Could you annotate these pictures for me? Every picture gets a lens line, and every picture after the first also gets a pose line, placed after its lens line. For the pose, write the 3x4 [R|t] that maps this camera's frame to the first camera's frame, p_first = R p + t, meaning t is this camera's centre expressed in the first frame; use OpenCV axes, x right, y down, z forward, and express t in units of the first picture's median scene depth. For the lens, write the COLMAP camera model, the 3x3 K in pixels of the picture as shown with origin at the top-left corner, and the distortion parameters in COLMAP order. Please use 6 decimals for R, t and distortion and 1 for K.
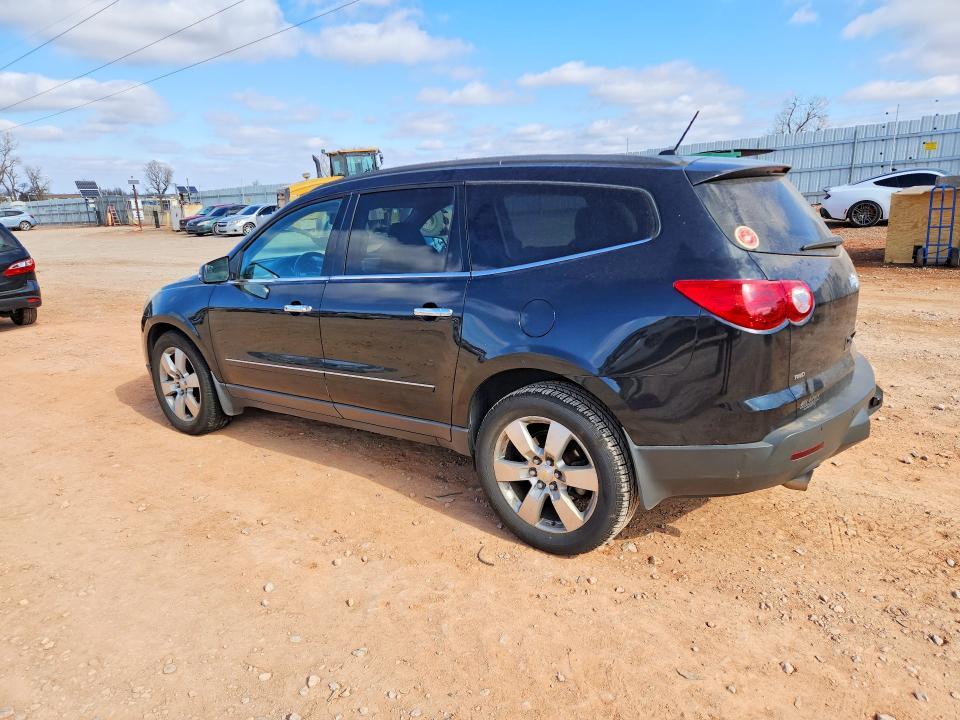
lens RADIAL K [[660.4, 0, 483.2], [0, 660.4, 359.3], [0, 0, 1]] dist [0.057930, -0.054432]
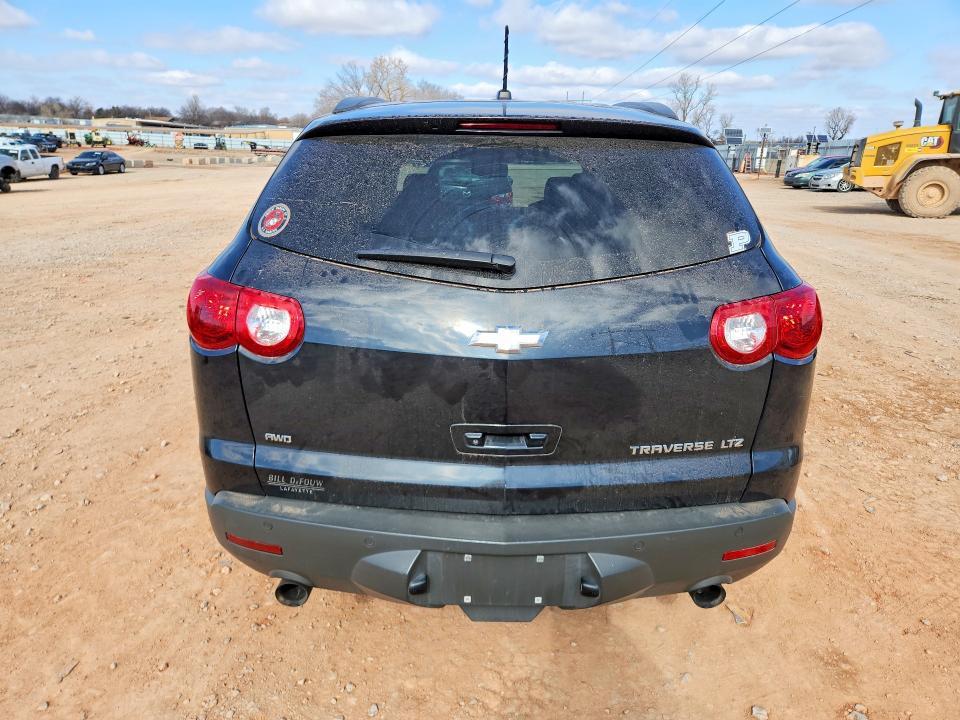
lens RADIAL K [[660.4, 0, 483.2], [0, 660.4, 359.3], [0, 0, 1]] dist [0.057930, -0.054432]
pose [[0.568871, 0.284809, -0.771537, 0.100067], [-0.229596, 0.955822, 0.183550, -0.020115], [0.789729, 0.072726, 0.609130, 0.069562]]
